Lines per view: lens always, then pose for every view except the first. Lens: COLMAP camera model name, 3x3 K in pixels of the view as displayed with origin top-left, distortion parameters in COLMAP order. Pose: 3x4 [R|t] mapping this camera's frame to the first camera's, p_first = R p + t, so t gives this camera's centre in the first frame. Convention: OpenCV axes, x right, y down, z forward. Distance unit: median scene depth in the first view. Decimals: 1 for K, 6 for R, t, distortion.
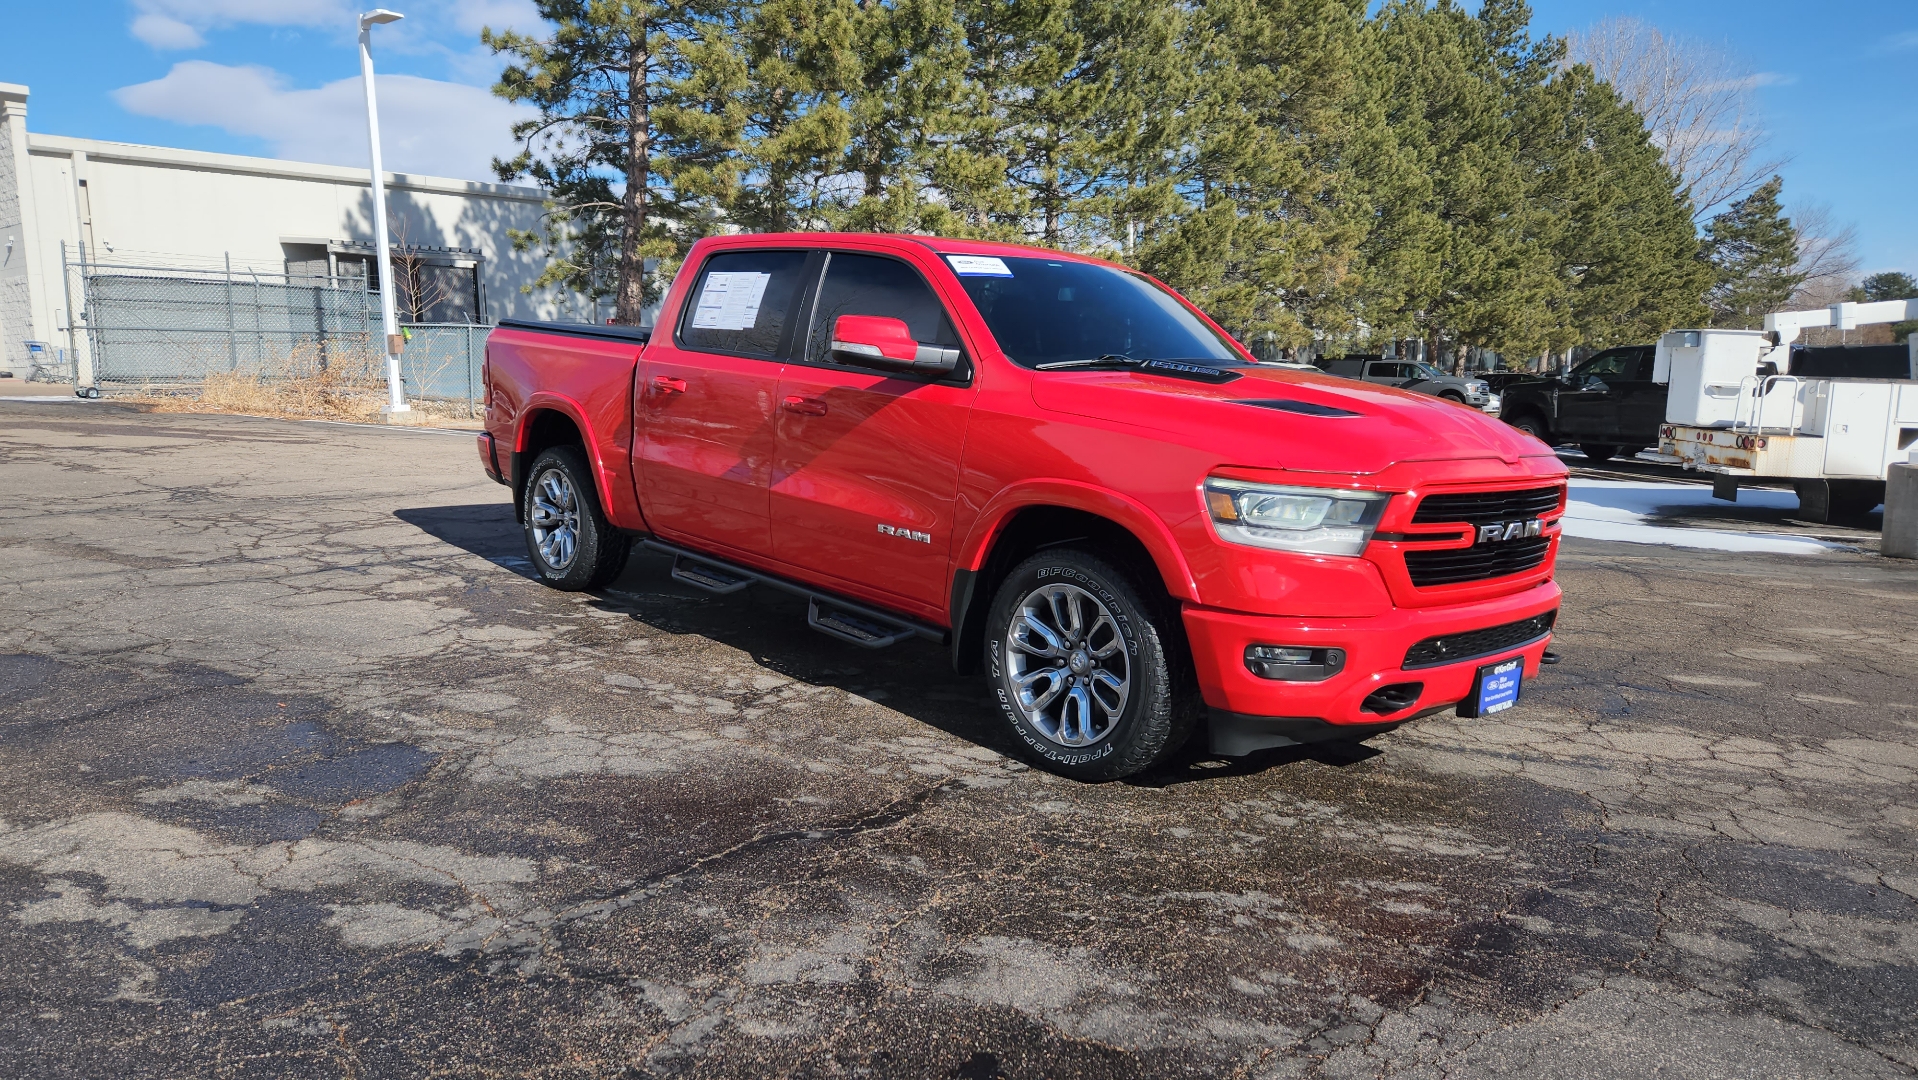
lens RADIAL K [[1282.5, 0, 908.1], [0, 1282.5, 528.9], [0, 0, 1]] dist [0.073377, -0.057734]
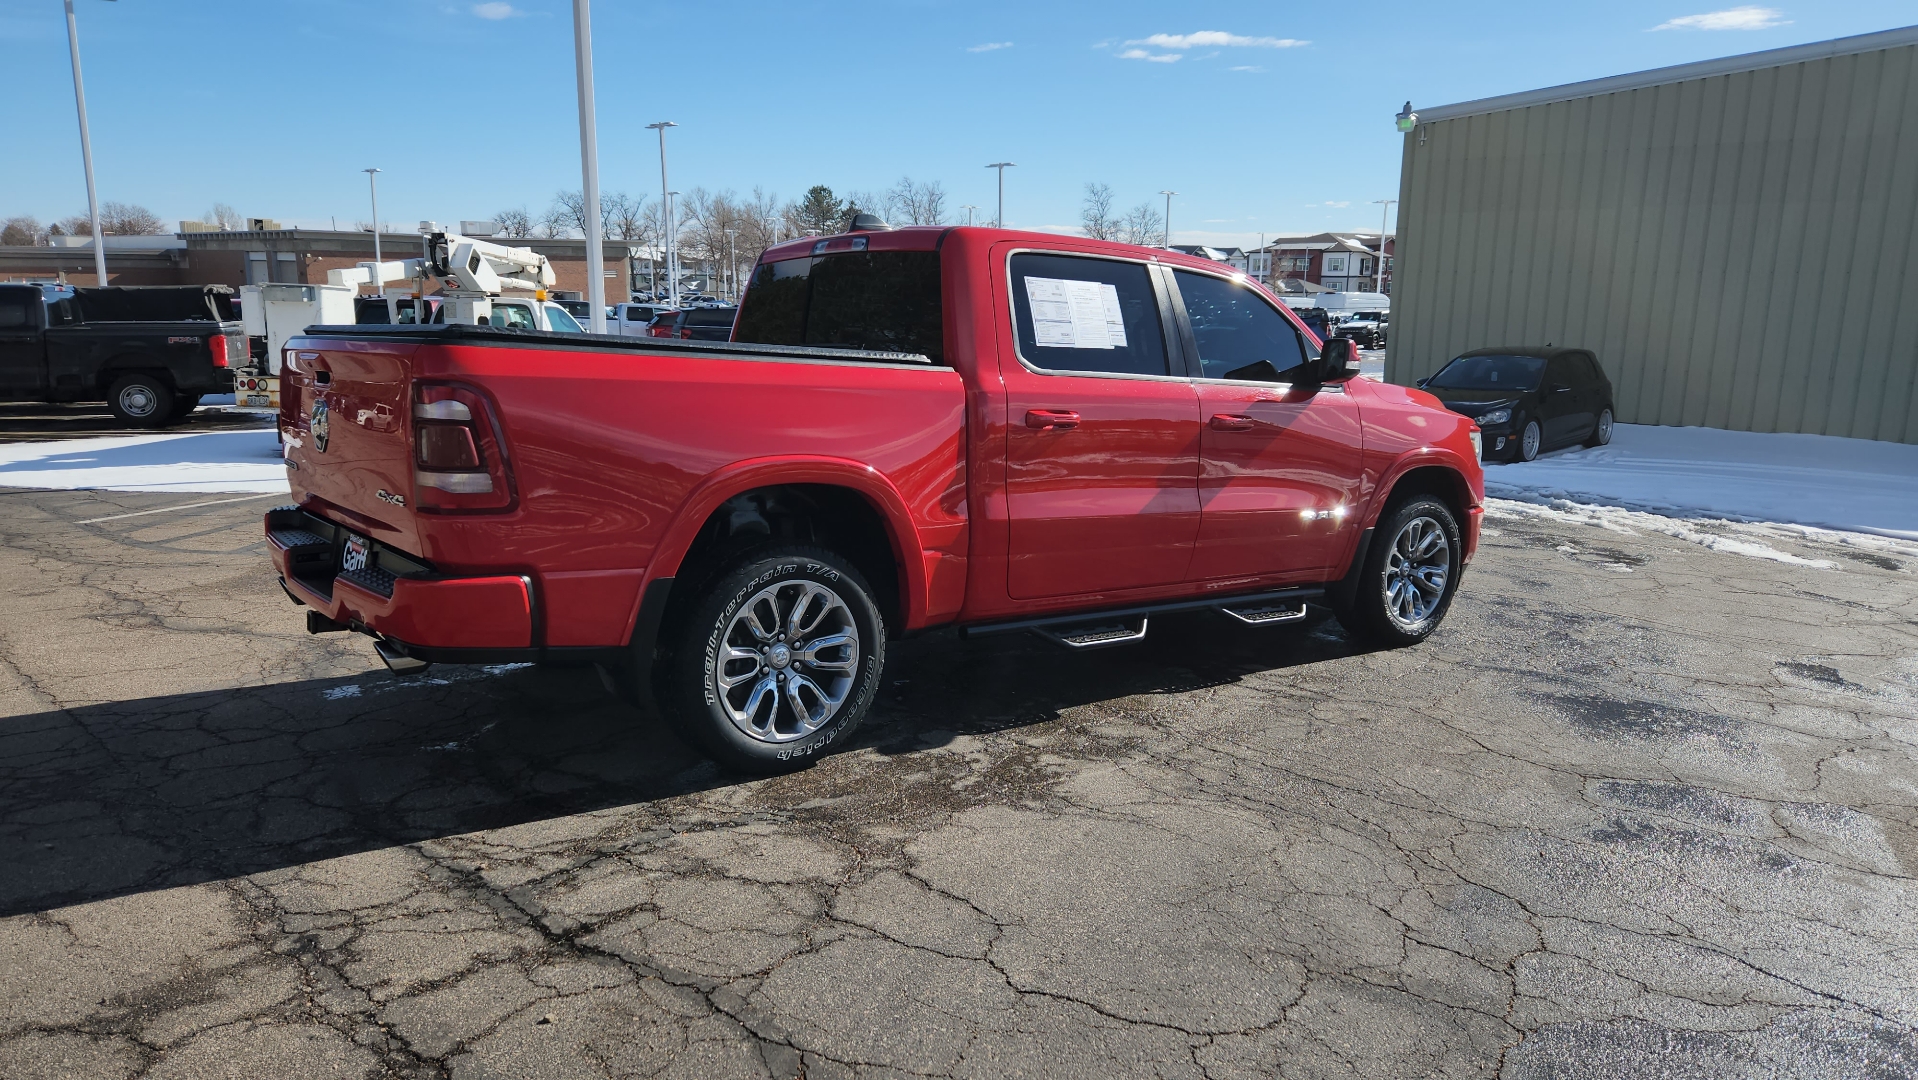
lens RADIAL K [[1277.4, 0, 940.5], [0, 1277.4, 545.5], [0, 0, 1]] dist [0.072617, -0.057725]
pose [[0.068204, -0.194214, 0.978585, -1.175414], [0.118227, 0.975531, 0.185368, -0.227926], [-0.990642, 0.103053, 0.089496, 1.197392]]
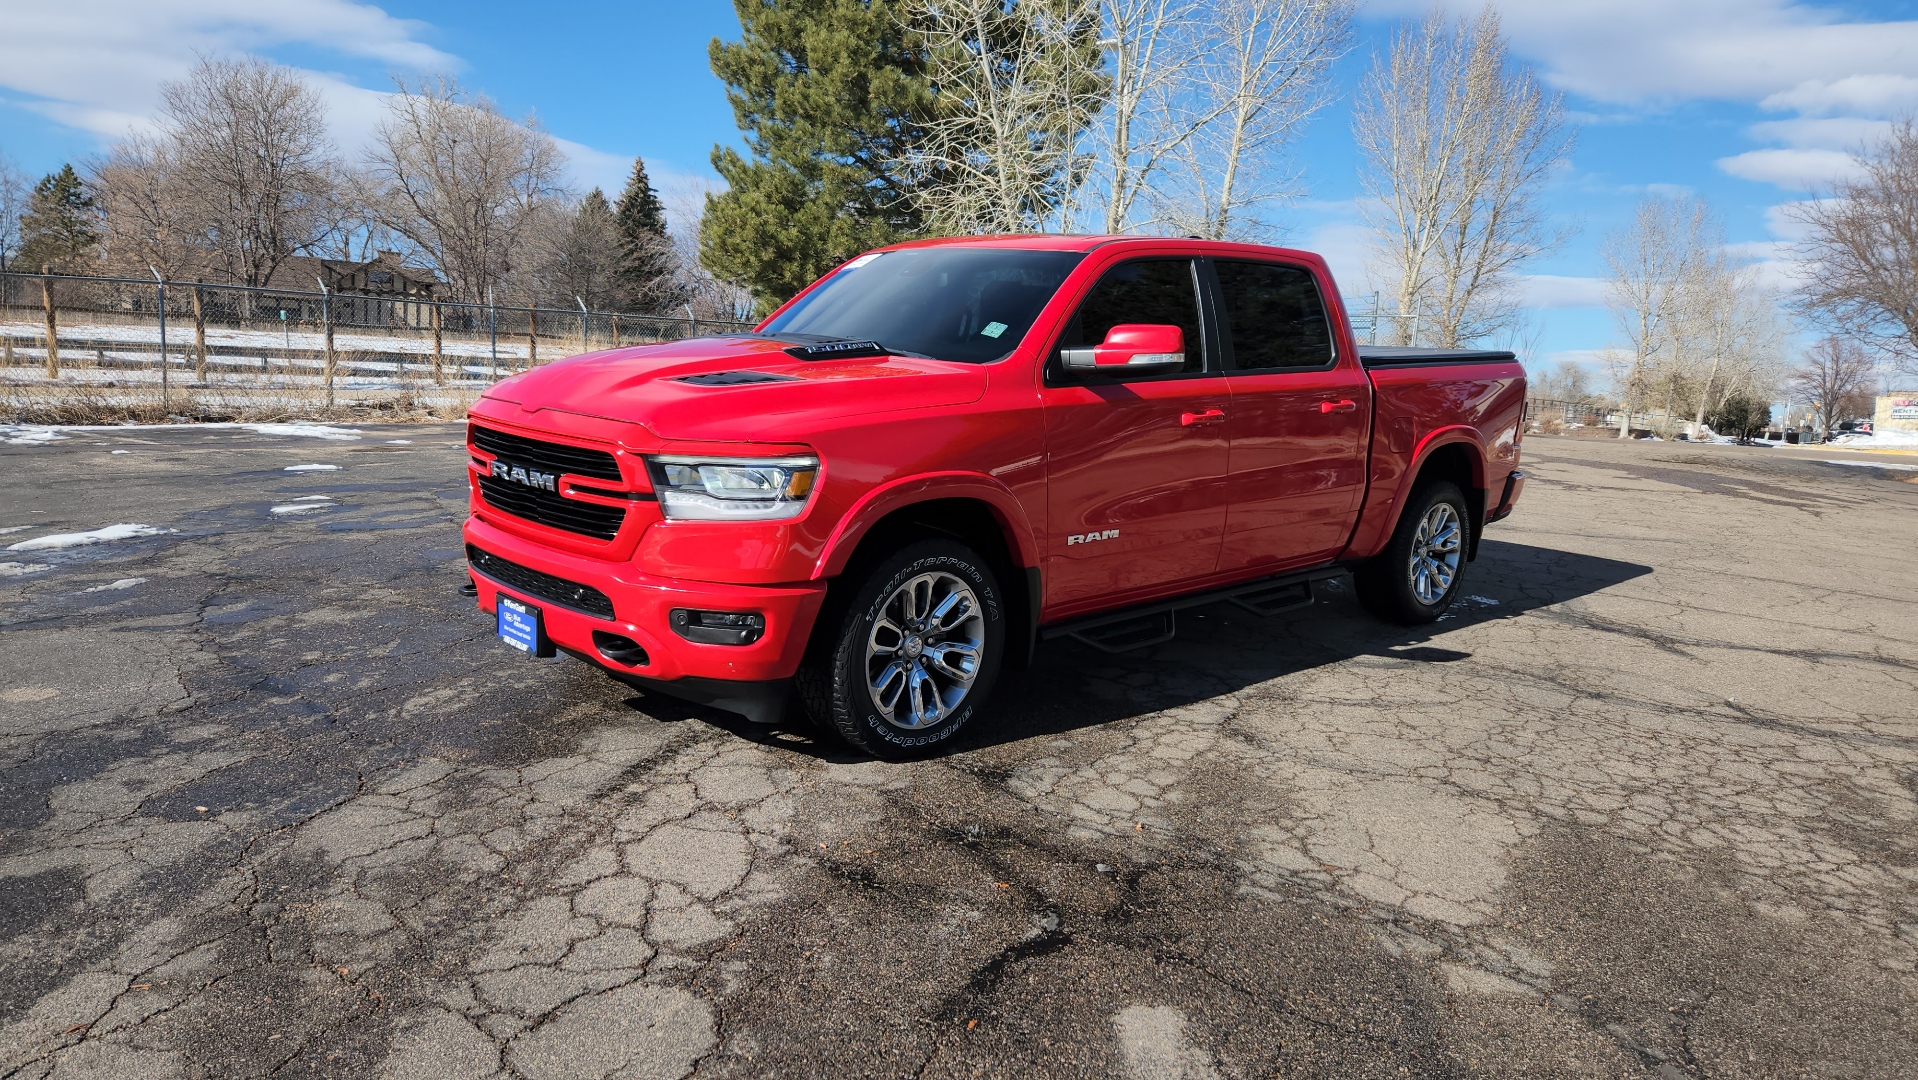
lens RADIAL K [[1277.1, 0, 922.1], [0, 1277.1, 515.6], [0, 0, 1]] dist [0.071960, -0.056091]
pose [[0.017970, 0.101679, -0.994655, 1.237270], [-0.182376, 0.978459, 0.096728, -0.104116], [0.983065, 0.179663, 0.036127, 1.055101]]
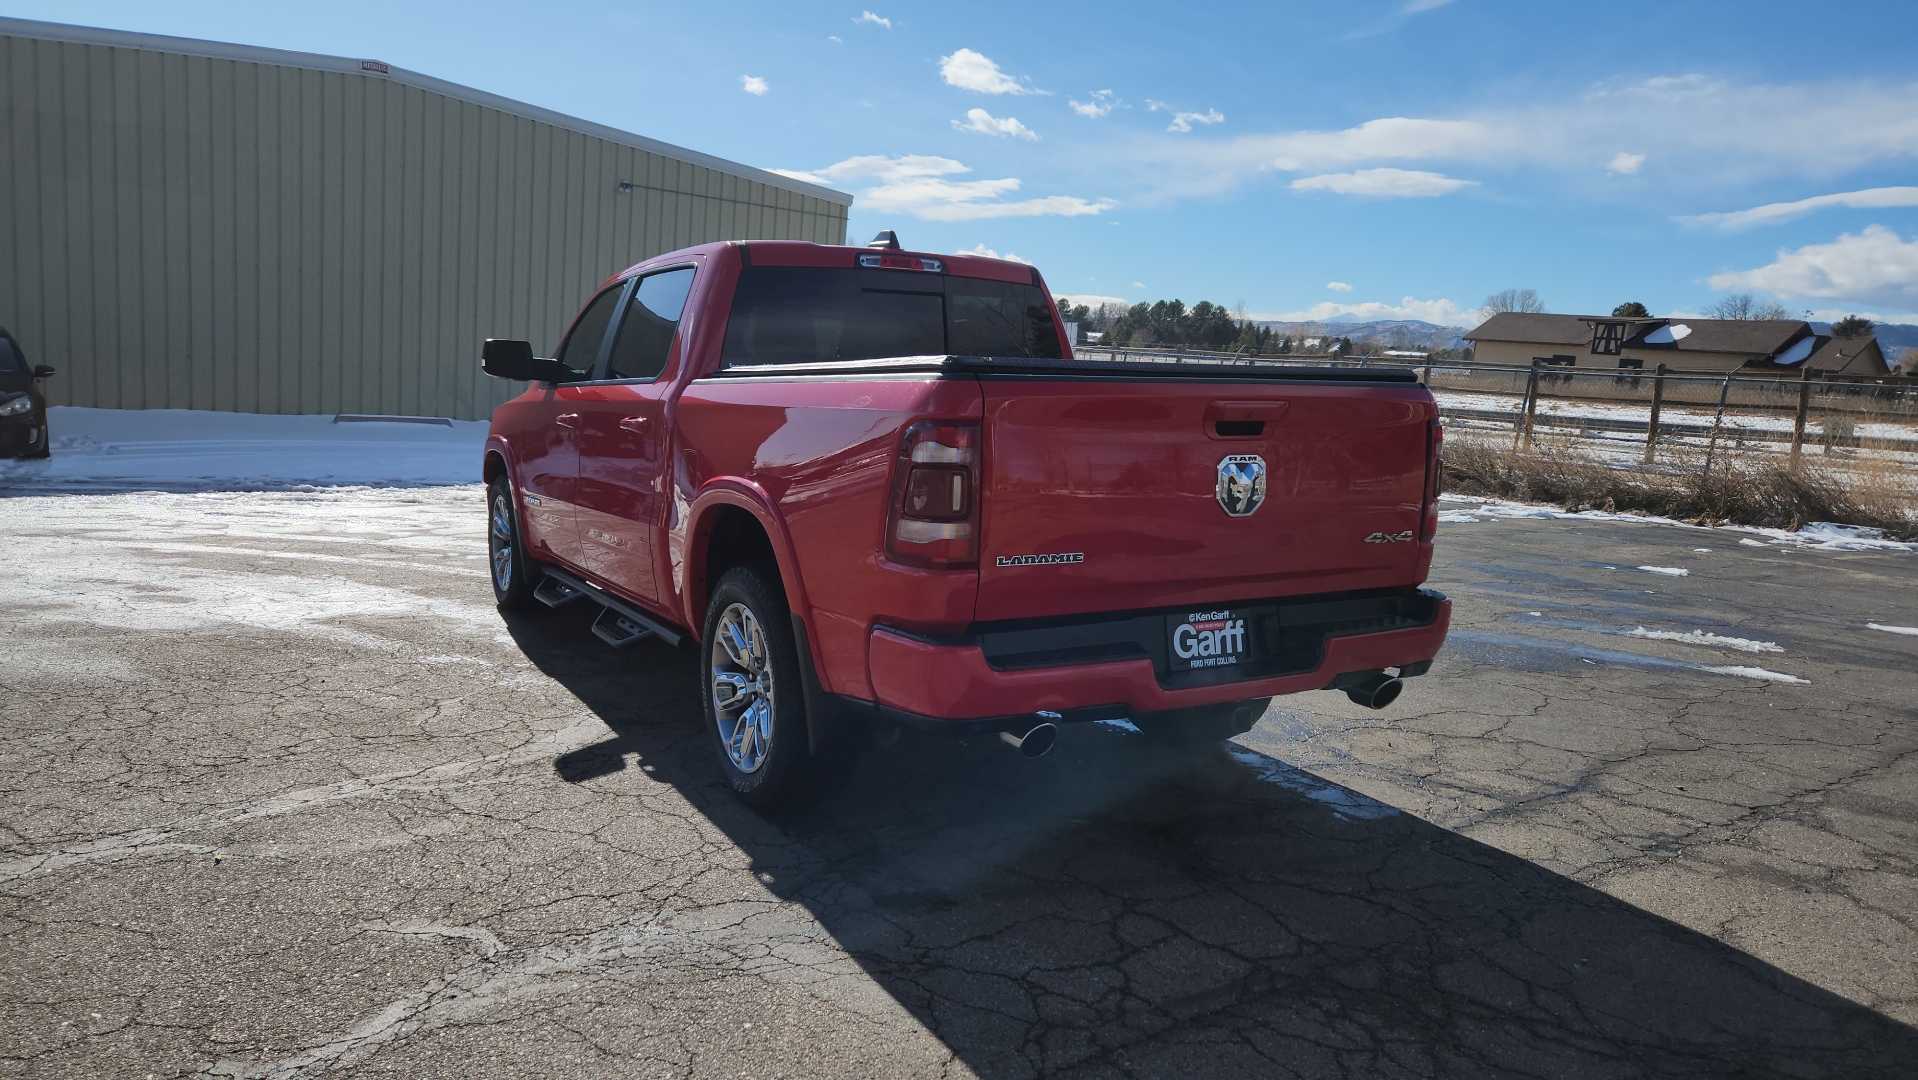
lens RADIAL K [[1277.4, 0, 927.0], [0, 1277.4, 541.5], [0, 0, 1]] dist [0.072617, -0.057725]
pose [[-0.974367, -0.102046, 0.200489, -0.355398], [-0.044423, 0.960929, 0.273207, -0.348417], [-0.220535, 0.257298, -0.940831, 2.351071]]
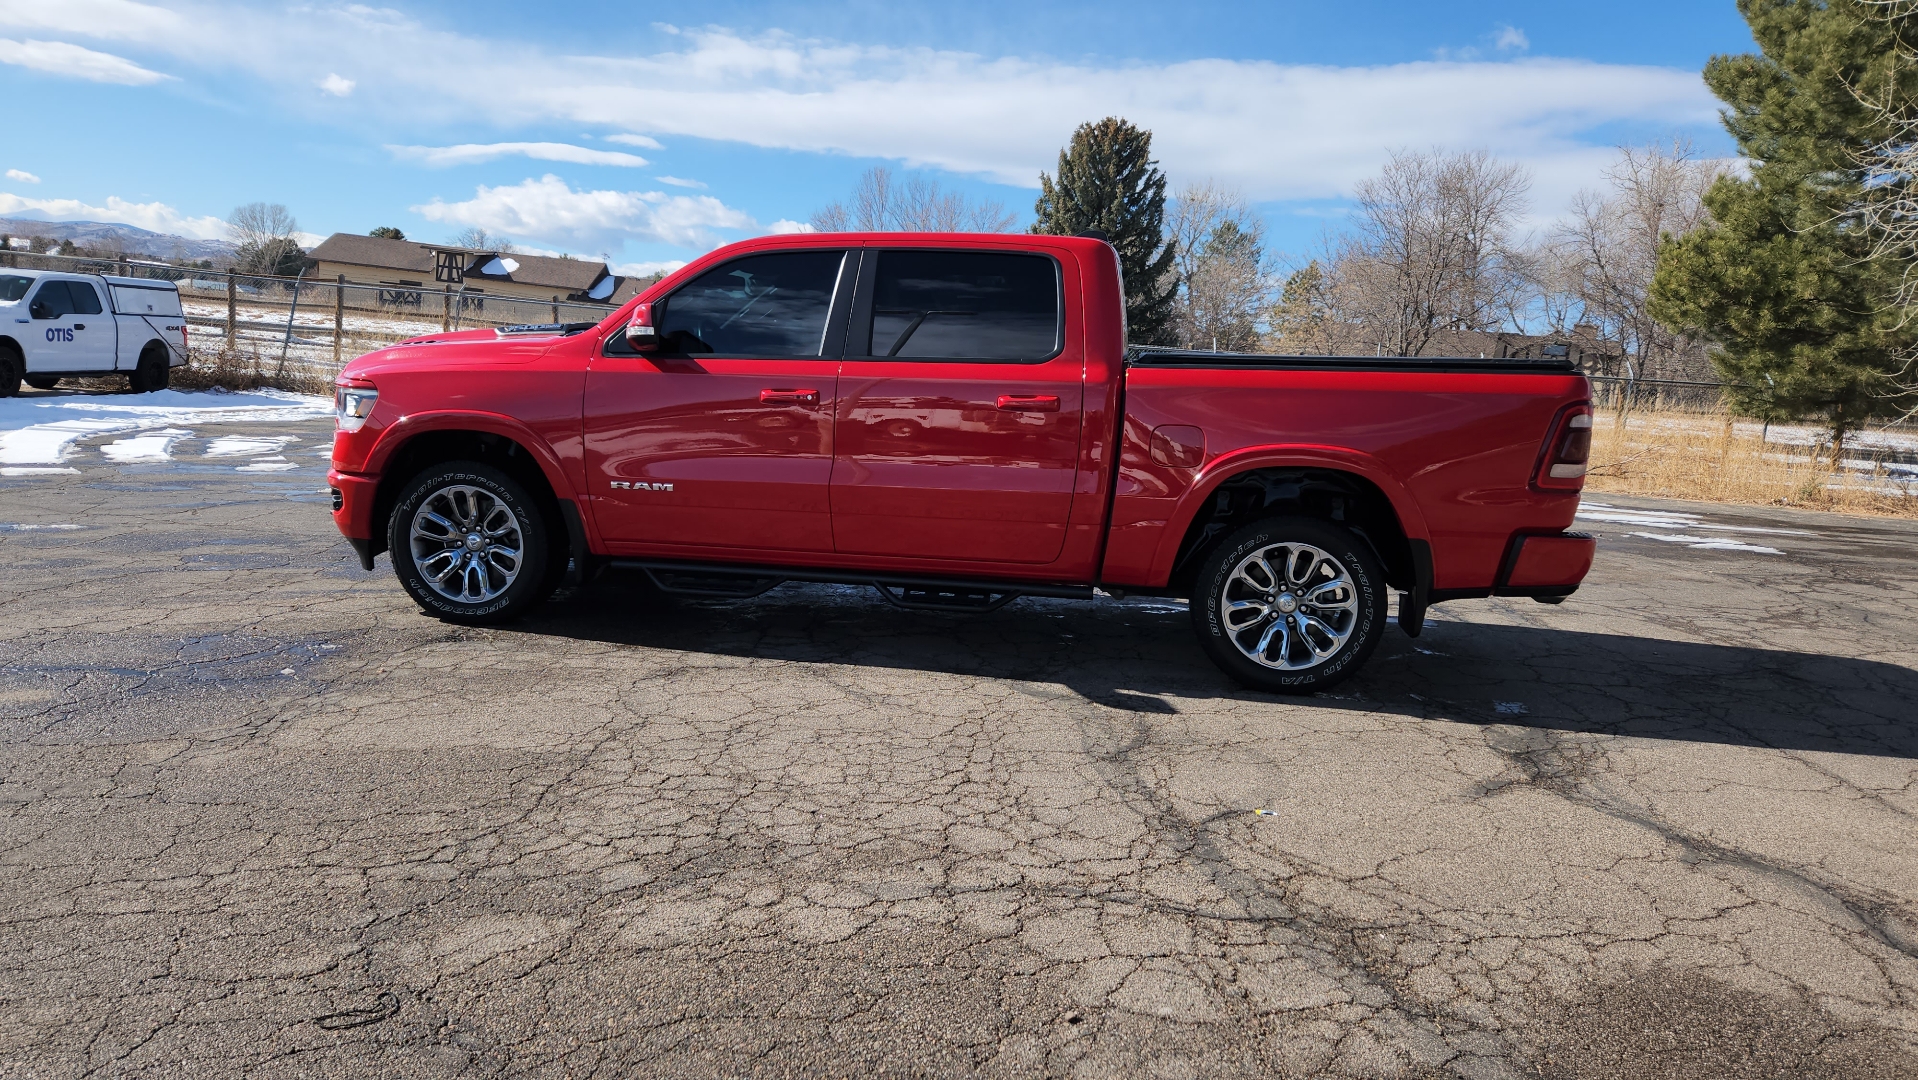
lens RADIAL K [[1277.4, 0, 935.0], [0, 1277.4, 530.1], [0, 0, 1]] dist [0.072617, -0.057725]
pose [[-0.767423, 0.006705, -0.641106, 0.816893], [-0.174454, 0.960033, 0.218867, -0.274351], [0.616951, 0.279808, -0.735581, 2.219547]]
